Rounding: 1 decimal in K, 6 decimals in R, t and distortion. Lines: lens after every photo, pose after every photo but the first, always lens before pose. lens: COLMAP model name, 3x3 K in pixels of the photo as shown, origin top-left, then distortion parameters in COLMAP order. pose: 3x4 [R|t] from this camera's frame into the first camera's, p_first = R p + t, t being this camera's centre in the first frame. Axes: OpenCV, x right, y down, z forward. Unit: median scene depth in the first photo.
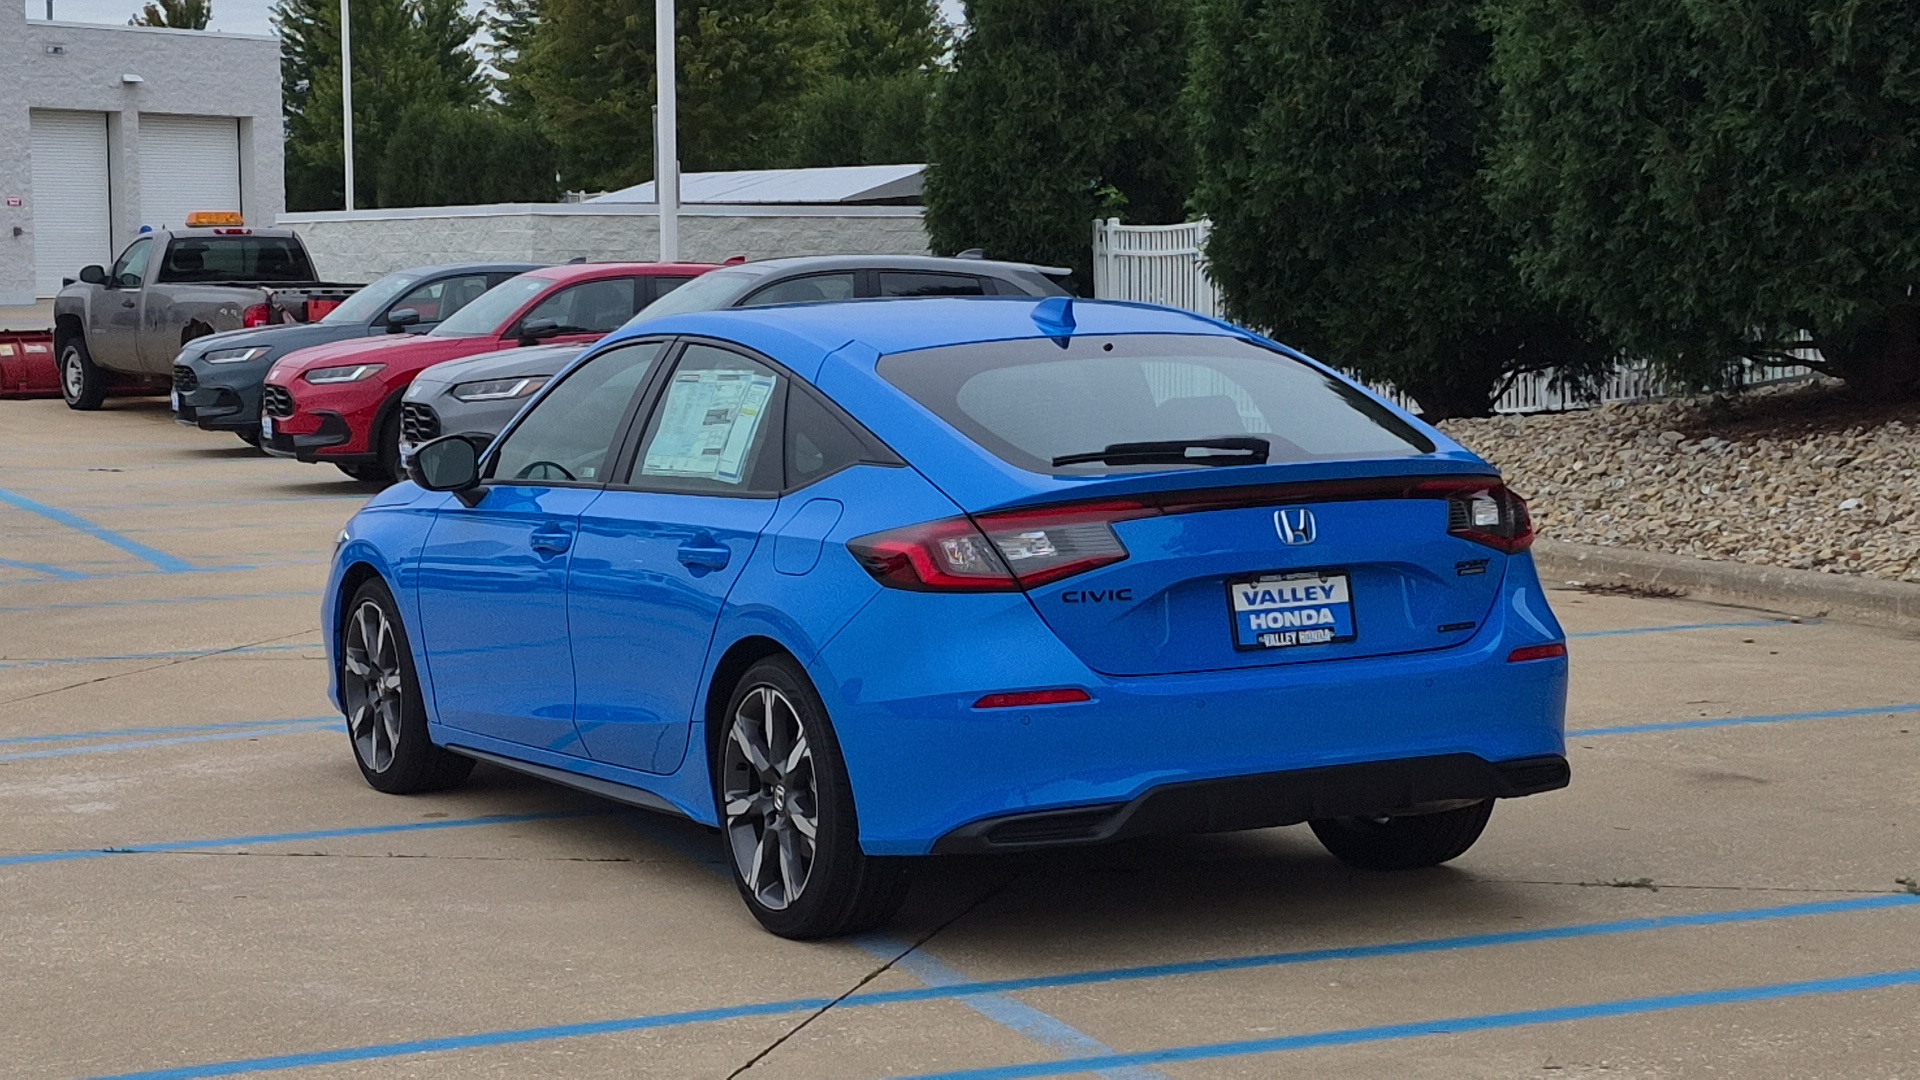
lens RADIAL K [[3607.5, 0, 960.0], [0, 3607.5, 540.0], [0, 0, 1]] dist [0.152001, -0.168453]
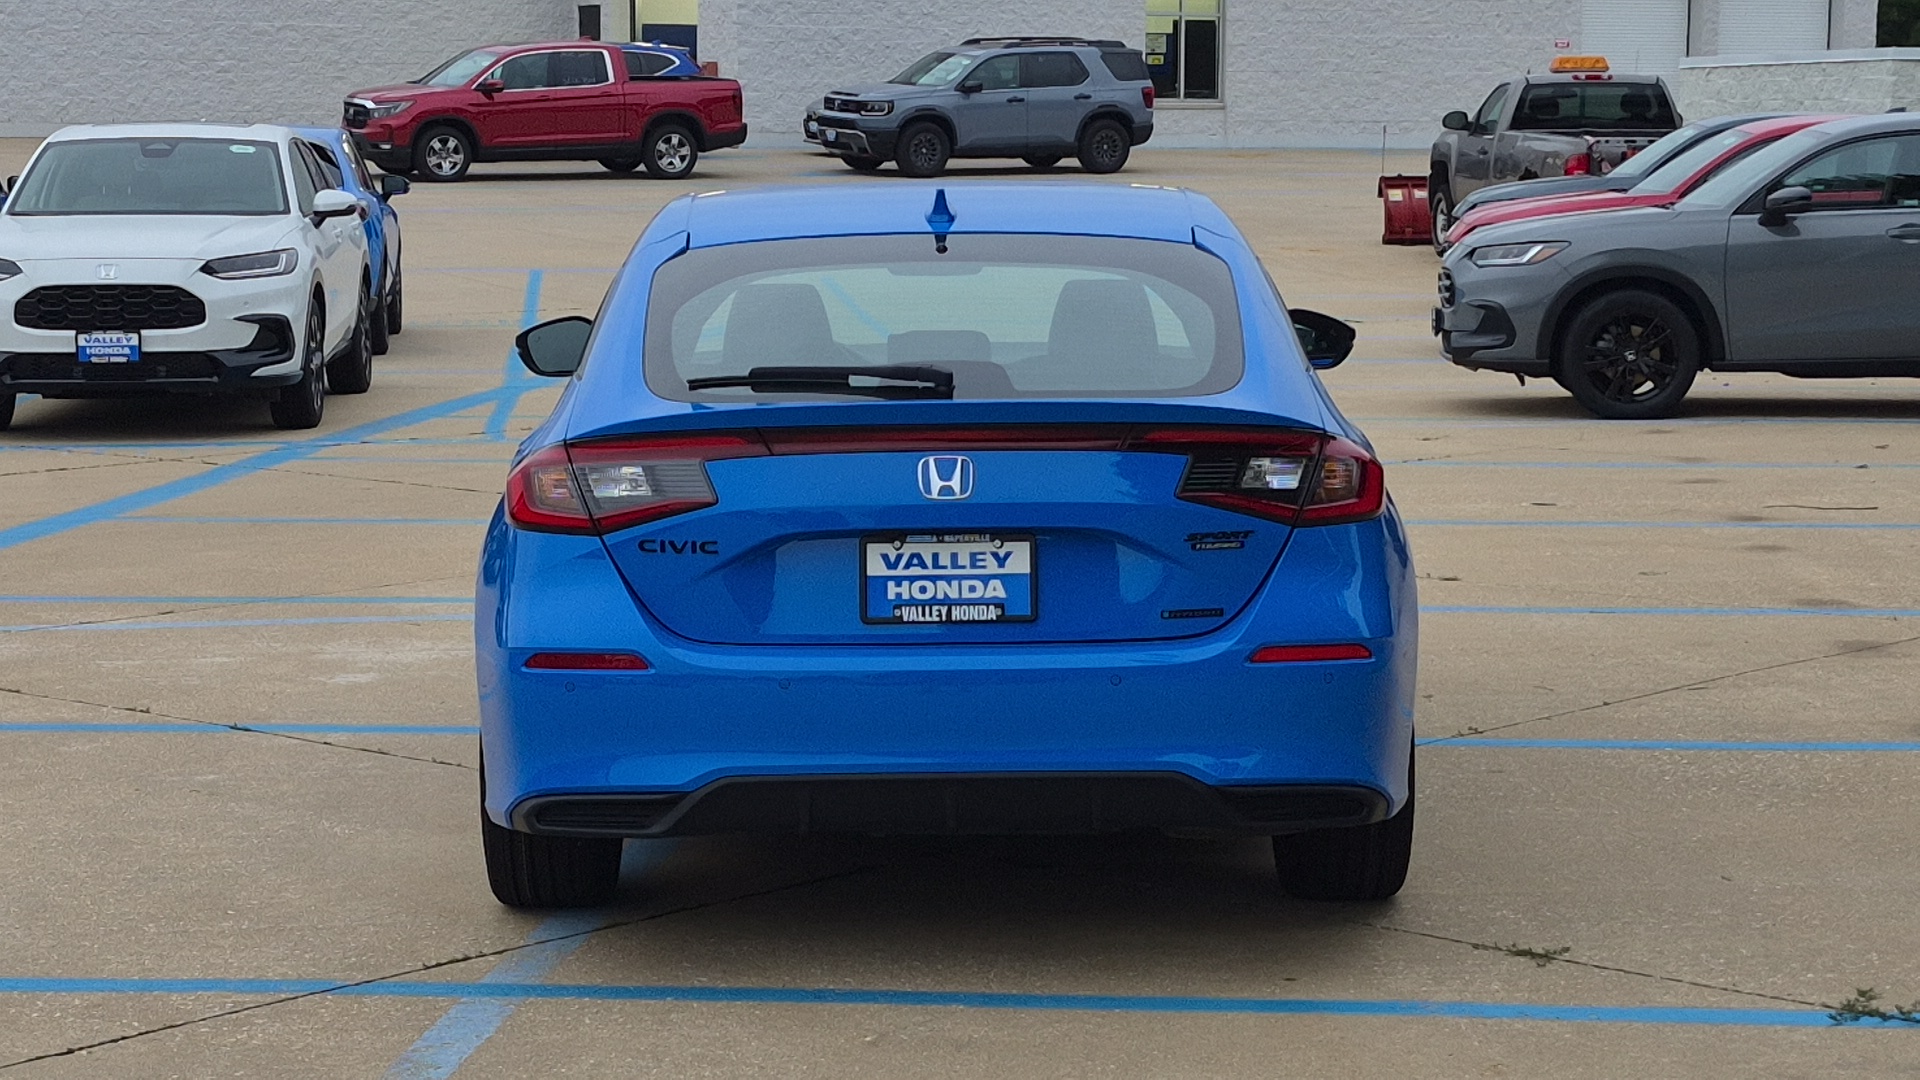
lens RADIAL K [[3607.5, 0, 960.0], [0, 3607.5, 540.0], [0, 0, 1]] dist [0.152001, -0.168453]
pose [[0.888027, 0.069531, -0.454503, 0.466712], [-0.049494, 0.997211, 0.055854, -0.035468], [0.457119, -0.027105, 0.888993, 0.270358]]
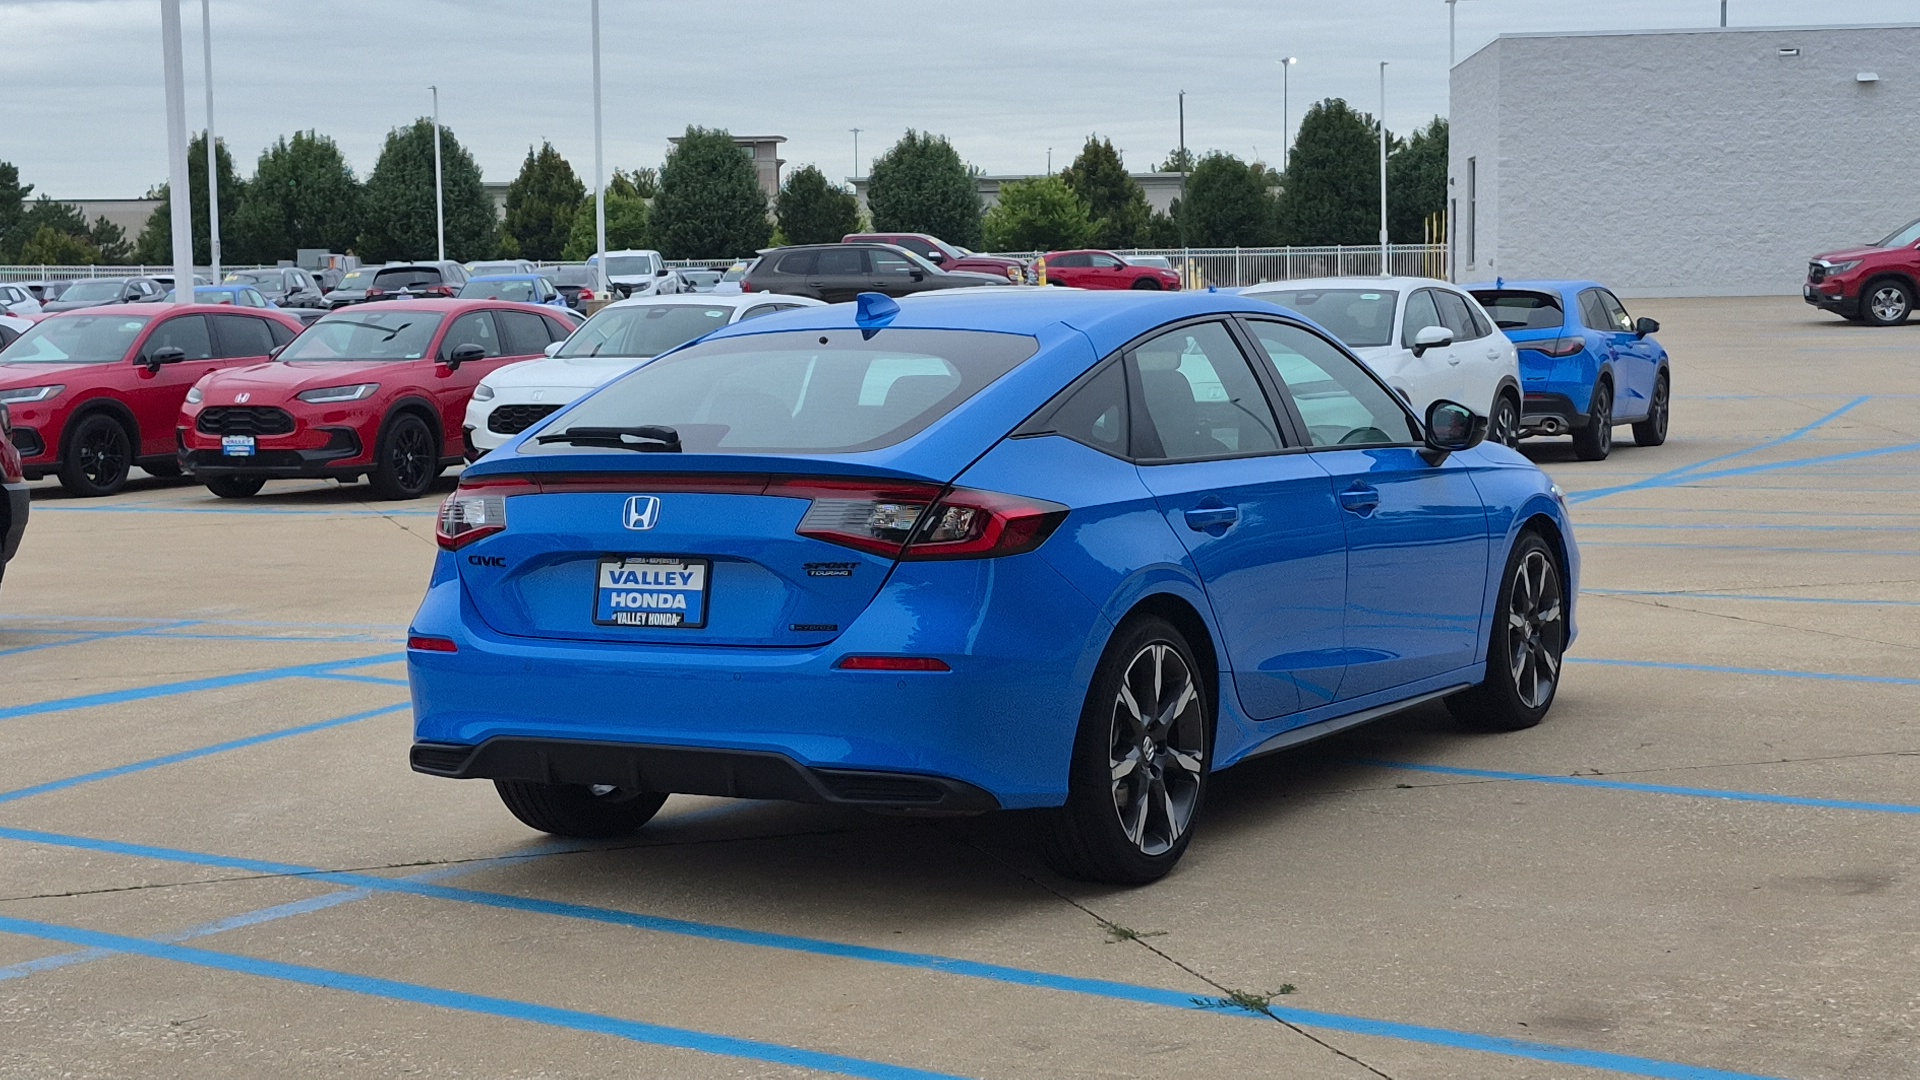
lens RADIAL K [[2839.5, 0, 960.0], [0, 2839.5, 540.0], [0, 0, 1]] dist [0.121139, -0.036911]
pose [[0.532976, 0.077794, -0.842547, 0.837996], [-0.055683, 0.996831, 0.056816, -0.048032], [0.844296, 0.016634, 0.535618, 0.630207]]
